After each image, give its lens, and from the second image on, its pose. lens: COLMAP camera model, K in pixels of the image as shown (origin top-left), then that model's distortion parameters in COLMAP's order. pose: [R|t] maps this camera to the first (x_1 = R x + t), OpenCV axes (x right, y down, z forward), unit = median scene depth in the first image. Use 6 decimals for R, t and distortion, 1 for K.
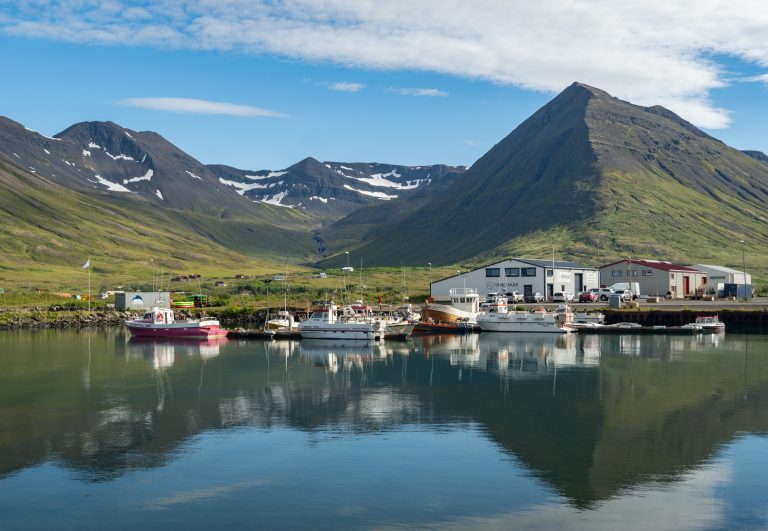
lens RADIAL K [[822.6, 0, 383.7], [0, 822.6, 266.9], [0, 0, 1]] dist [-0.001908, 0.000000]
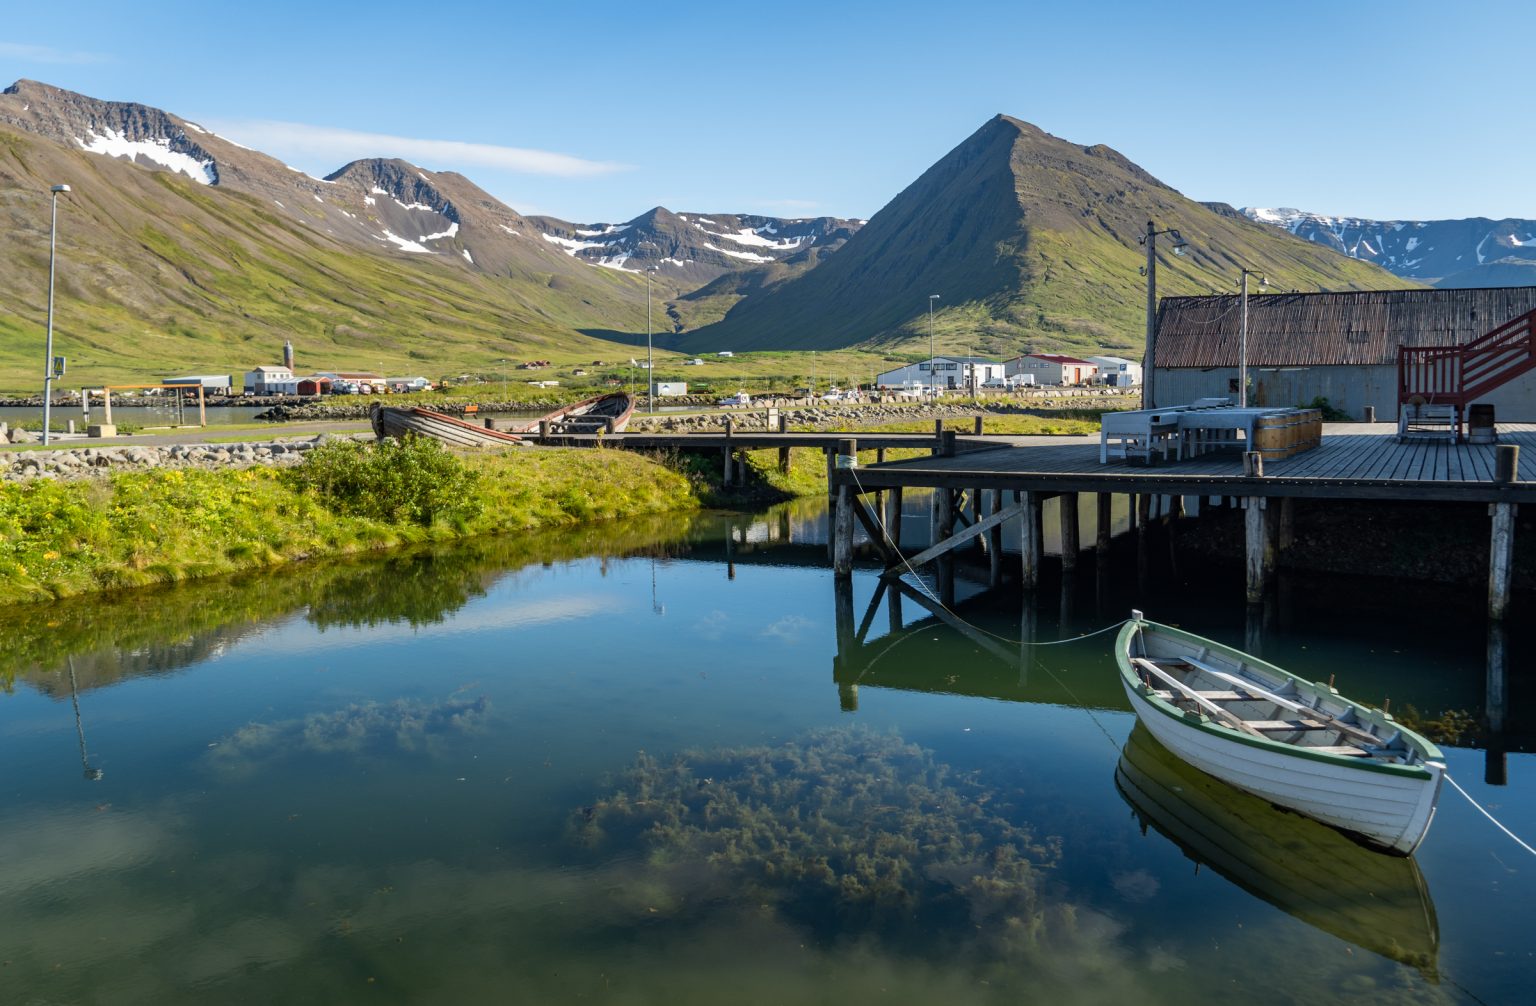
lens RADIAL K [[1650.1, 0, 769.0], [0, 1650.1, 502.7], [0, 0, 1]] dist [0.008786, -0.000948]
pose [[0.996412, -0.009376, 0.084120, -0.126685], [0.000540, 0.994530, 0.104452, -0.019754], [-0.084639, -0.104032, 0.990966, -0.603377]]
